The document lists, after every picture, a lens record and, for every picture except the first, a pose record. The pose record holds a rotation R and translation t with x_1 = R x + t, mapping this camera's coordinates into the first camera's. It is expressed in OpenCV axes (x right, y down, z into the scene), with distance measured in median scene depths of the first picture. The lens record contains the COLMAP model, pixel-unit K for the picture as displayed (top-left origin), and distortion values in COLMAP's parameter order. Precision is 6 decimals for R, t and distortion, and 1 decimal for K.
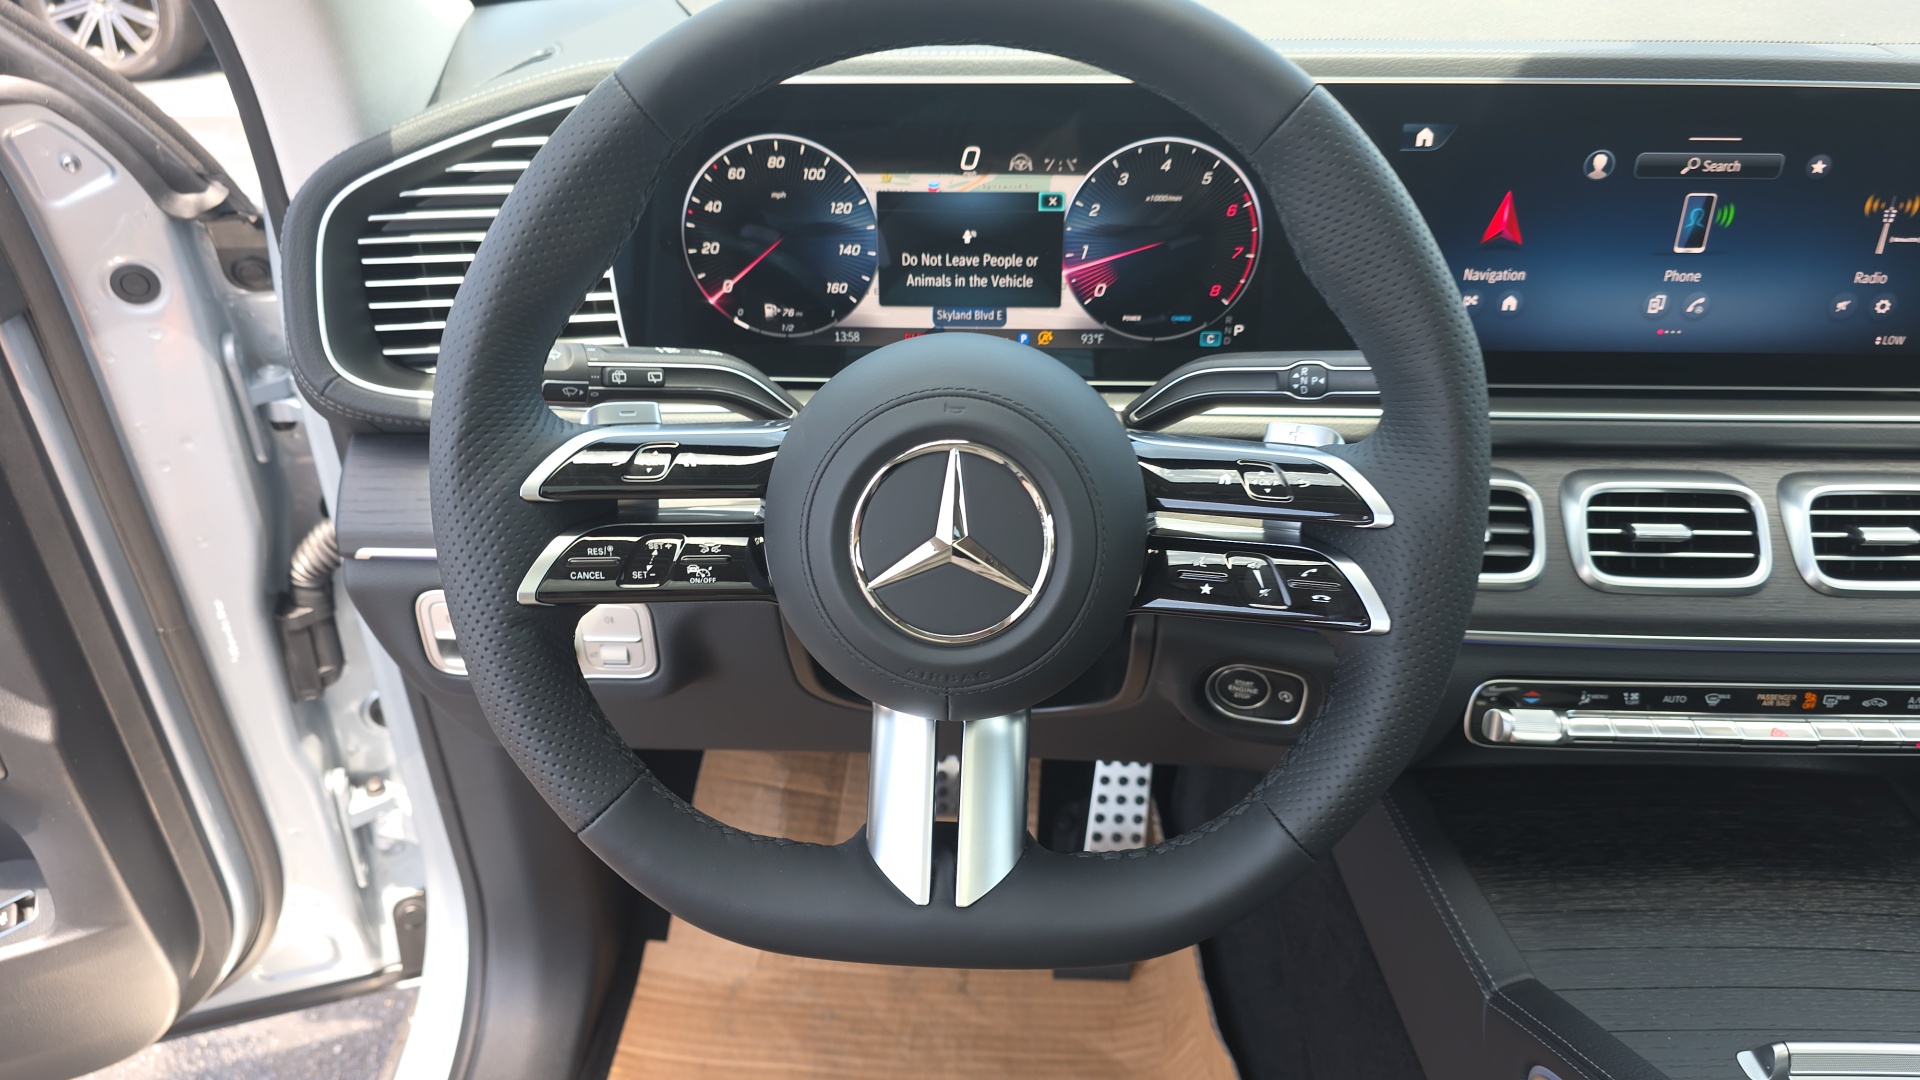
lens RADIAL K [[1304.0, 0, 964.3], [0, 1304.0, 548.7], [0, 0, 1]] dist [0.057492, -0.063868]
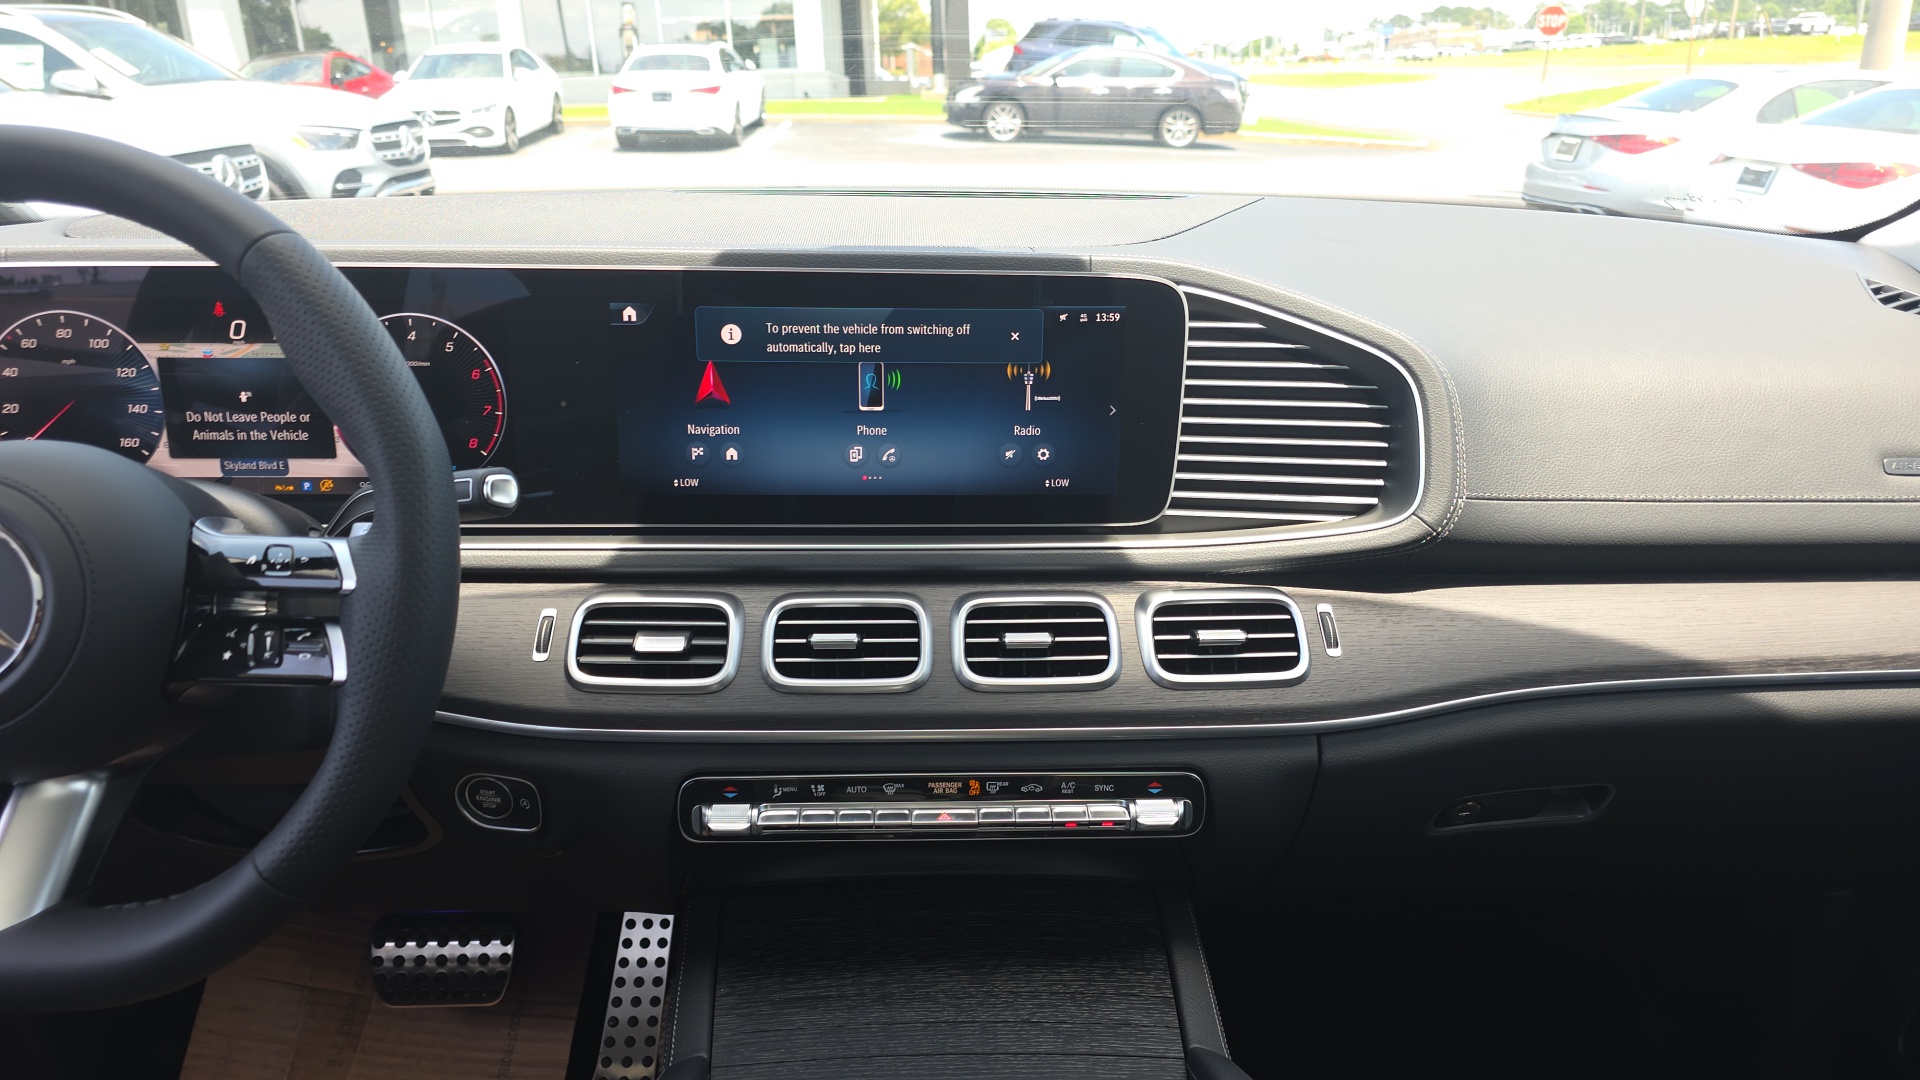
lens RADIAL K [[1304.0, 0, 960.7], [0, 1304.0, 553.3], [0, 0, 1]] dist [0.057492, -0.063868]
pose [[0.997929, -0.011385, 0.063309, 0.555117], [0.024302, 0.977996, -0.207203, 0.148225], [-0.059557, 0.208312, 0.976247, -0.127076]]
